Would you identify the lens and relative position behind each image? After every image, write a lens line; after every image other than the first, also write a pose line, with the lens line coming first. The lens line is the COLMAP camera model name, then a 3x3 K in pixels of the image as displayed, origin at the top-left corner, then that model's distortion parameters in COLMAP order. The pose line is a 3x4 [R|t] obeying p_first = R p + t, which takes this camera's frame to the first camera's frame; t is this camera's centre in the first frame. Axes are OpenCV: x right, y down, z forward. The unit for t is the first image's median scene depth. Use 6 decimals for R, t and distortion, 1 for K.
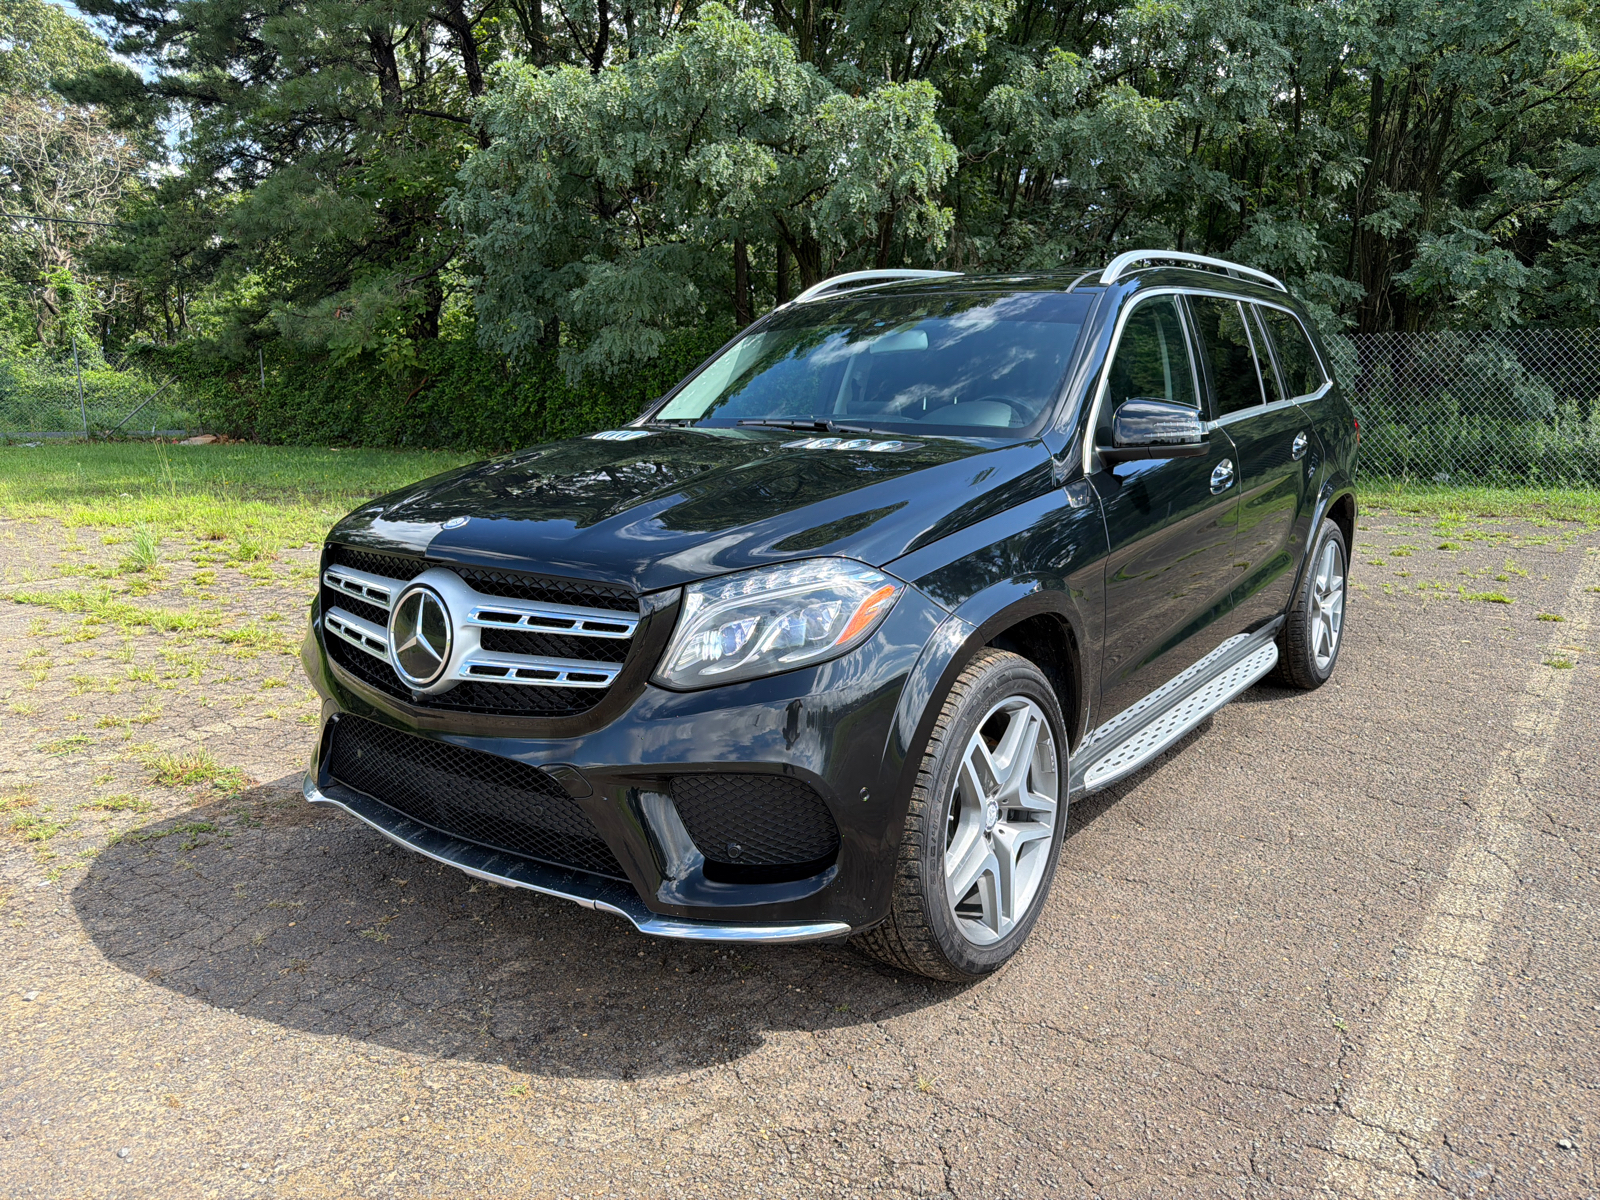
lens RADIAL K [[1148.9, 0, 800.0], [0, 1148.9, 600.0], [0, 0, 1]] dist [-0.017001, -0.000720]
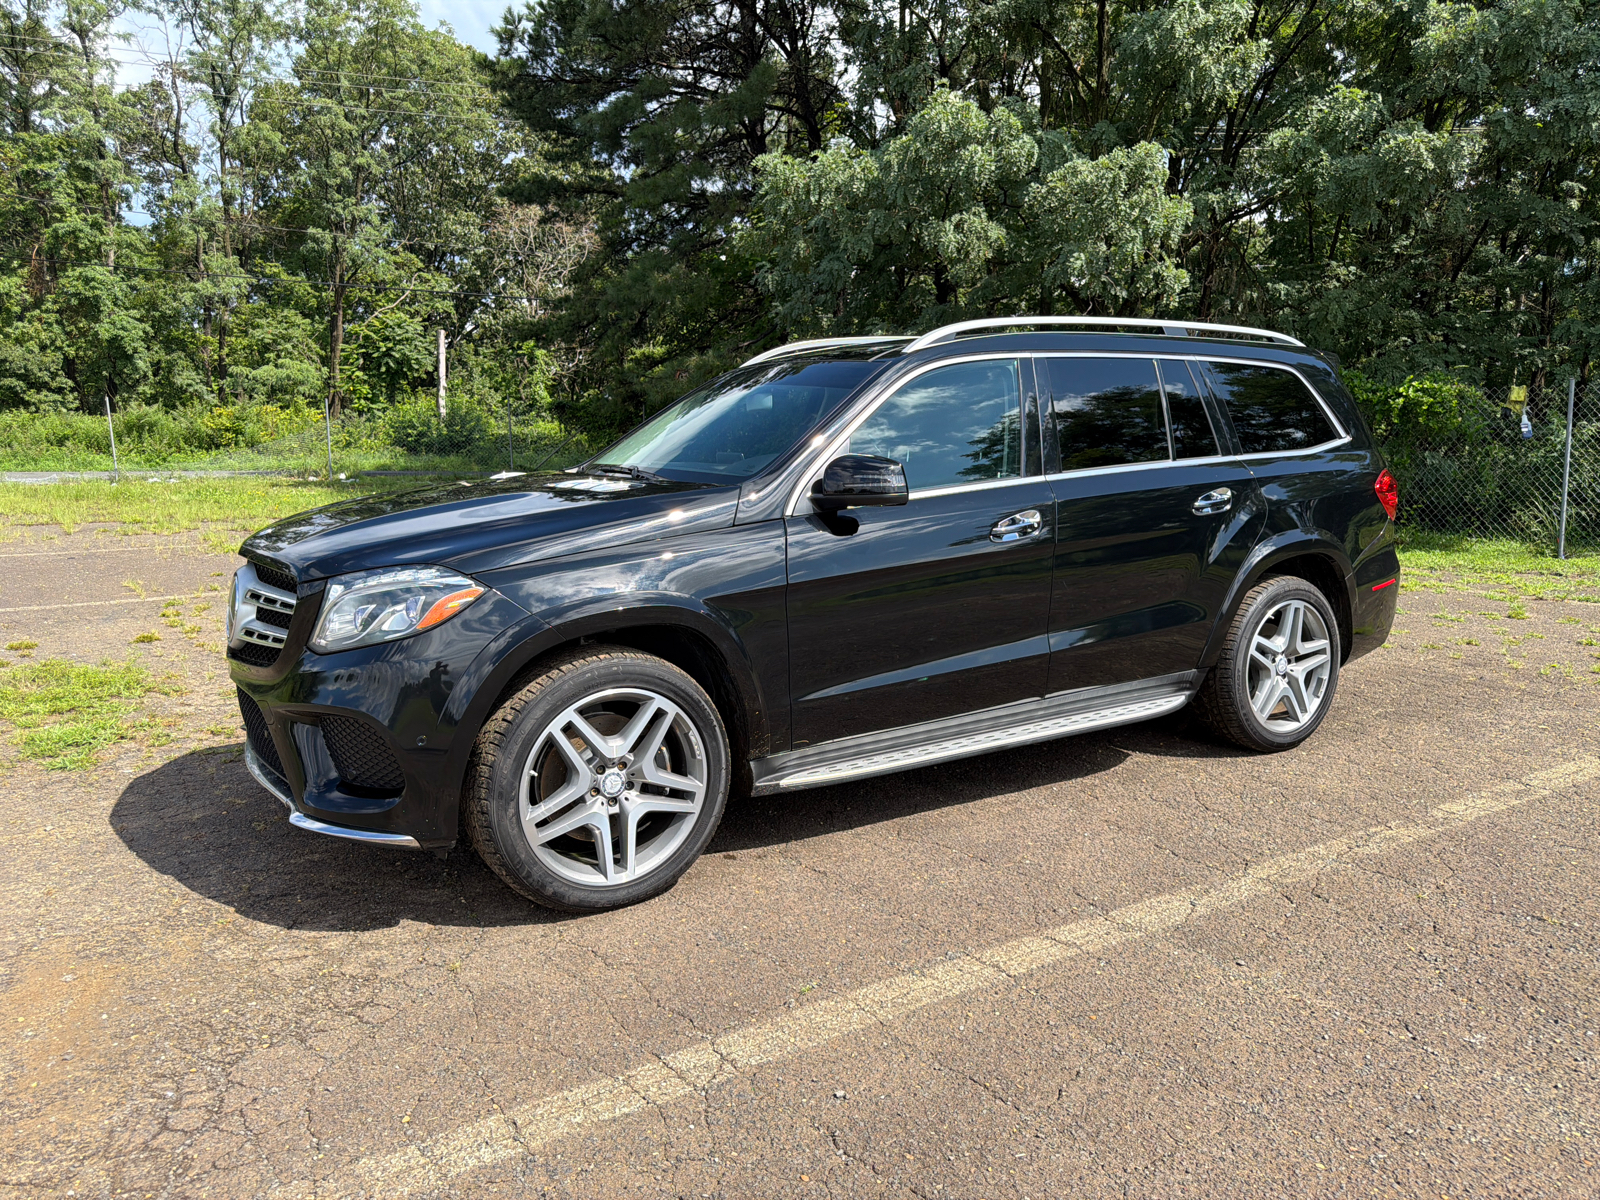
lens RADIAL K [[1131.6, 0, 800.0], [0, 1131.6, 600.0], [0, 0, 1]] dist [-0.000334, -0.000328]
pose [[0.936258, 0.057524, -0.346572, 0.695736], [-0.072490, 0.996907, -0.030364, 0.010019], [0.343754, 0.053552, 0.937532, -0.084873]]
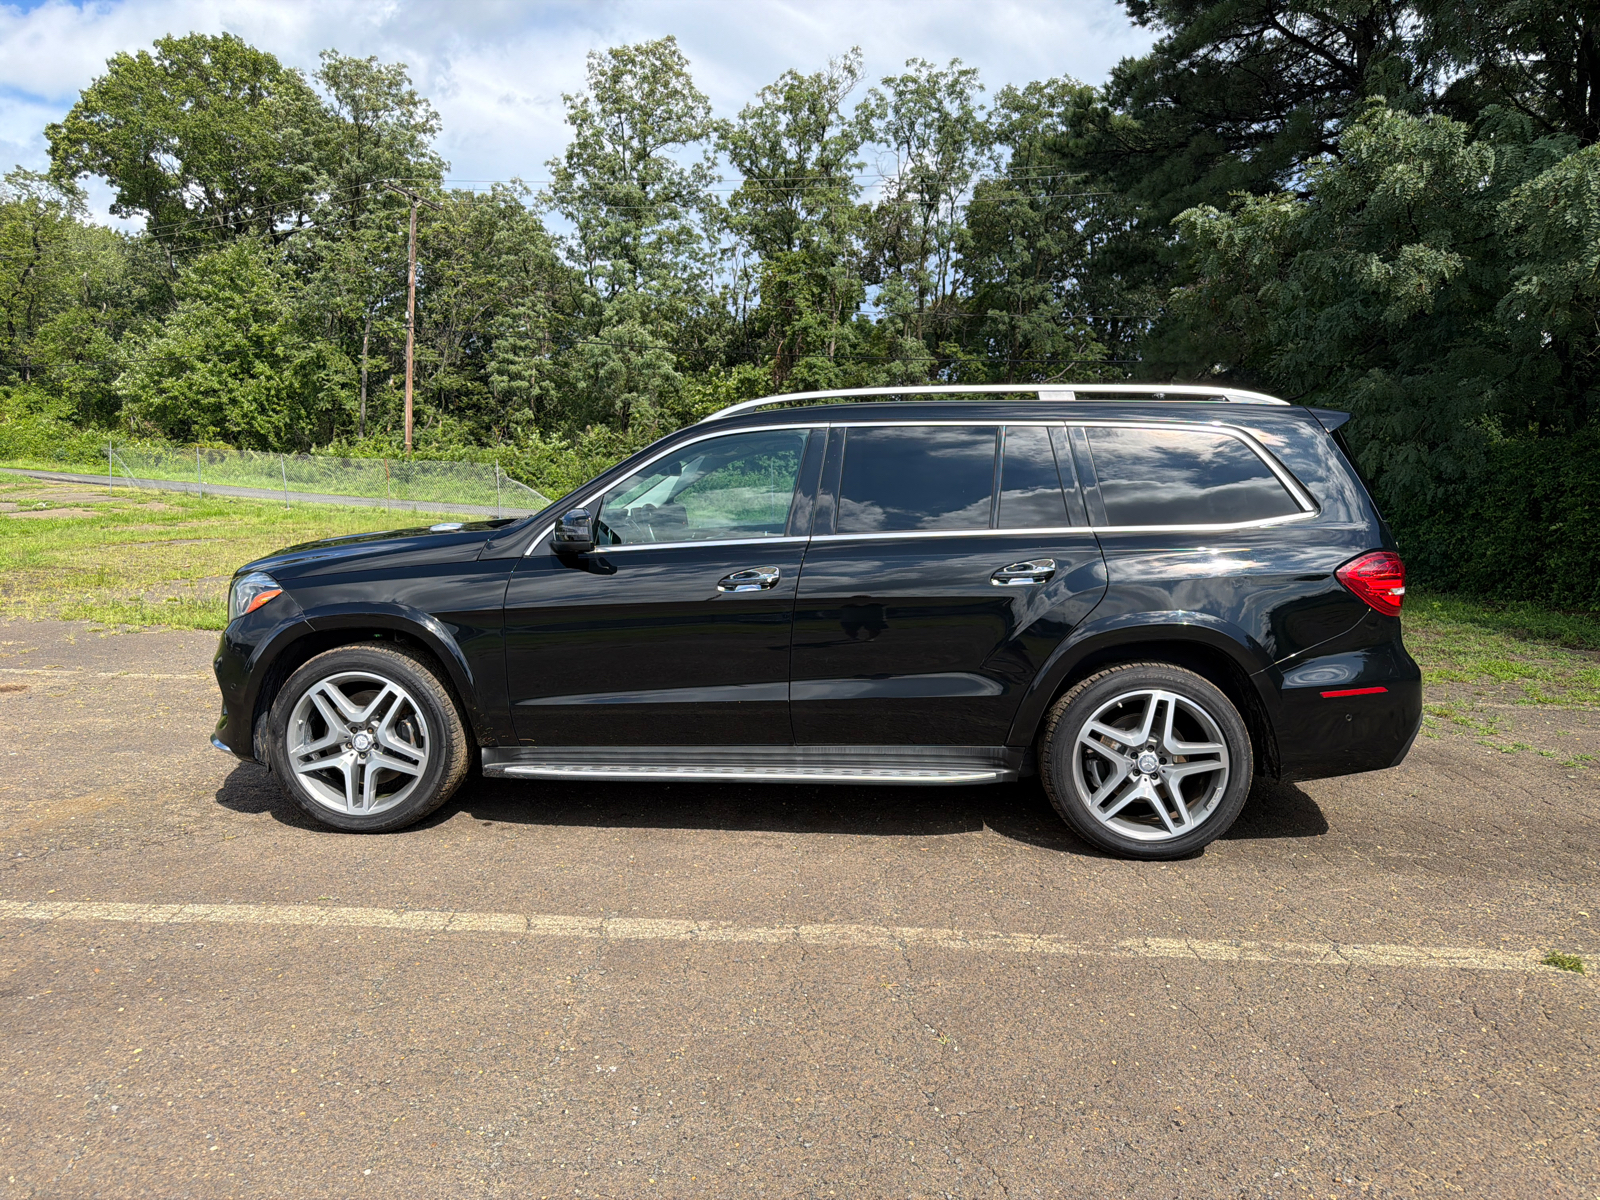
lens RADIAL K [[1142.6, 0, 794.7], [0, 1142.6, 576.1], [0, 0, 1]] dist [-0.003226, -0.003531]
pose [[0.565854, 0.076533, -0.820946, 1.728913], [-0.176604, 0.983824, -0.030011, -0.107726], [0.805369, 0.161964, 0.570217, 0.457048]]
